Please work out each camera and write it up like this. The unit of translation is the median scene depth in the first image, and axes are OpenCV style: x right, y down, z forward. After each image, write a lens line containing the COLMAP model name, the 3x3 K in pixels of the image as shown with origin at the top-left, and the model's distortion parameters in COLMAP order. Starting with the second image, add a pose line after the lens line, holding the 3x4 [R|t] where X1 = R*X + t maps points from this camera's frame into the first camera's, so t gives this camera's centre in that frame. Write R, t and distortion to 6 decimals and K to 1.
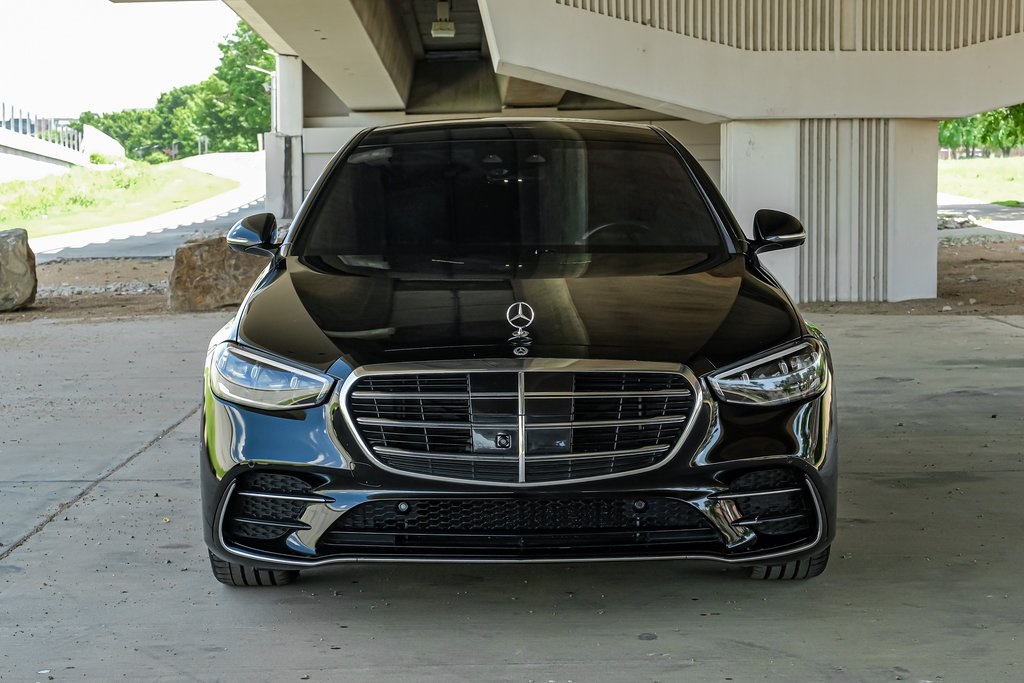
lens RADIAL K [[1953.5, 0, 528.5], [0, 1953.5, 340.0], [0, 0, 1]] dist [0.004191, 0.171730]
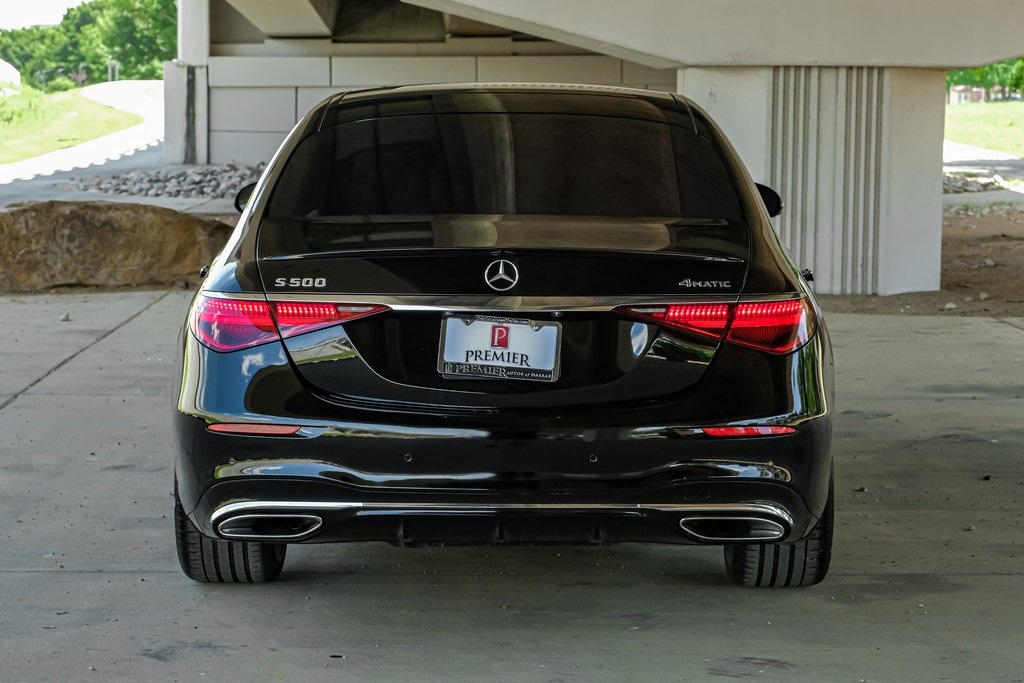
lens RADIAL K [[2256.7, 0, 512.0], [0, 2256.7, 341.5], [0, 0, 1]] dist [0.081155, 0.102028]
pose [[0.999831, 0.015813, 0.009374, 0.023538], [-0.015971, 0.999726, 0.017126, -0.013507], [-0.009100, -0.017273, 0.999809, 0.065530]]
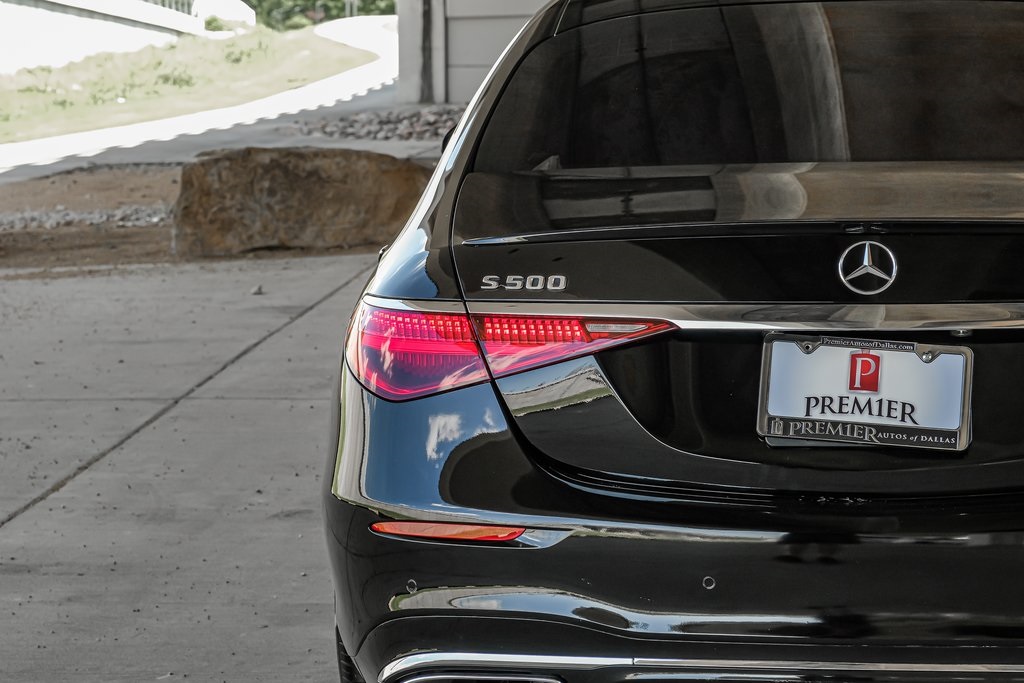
lens RADIAL K [[2421.7, 0, 511.6], [0, 2421.7, 278.0], [0, 0, 1]] dist [0.024932, -0.635943]
pose [[0.994962, 0.005118, -0.100123, 0.016400], [-0.003829, 0.999907, 0.013063, -0.018579], [0.100181, -0.012614, 0.994889, 0.174941]]
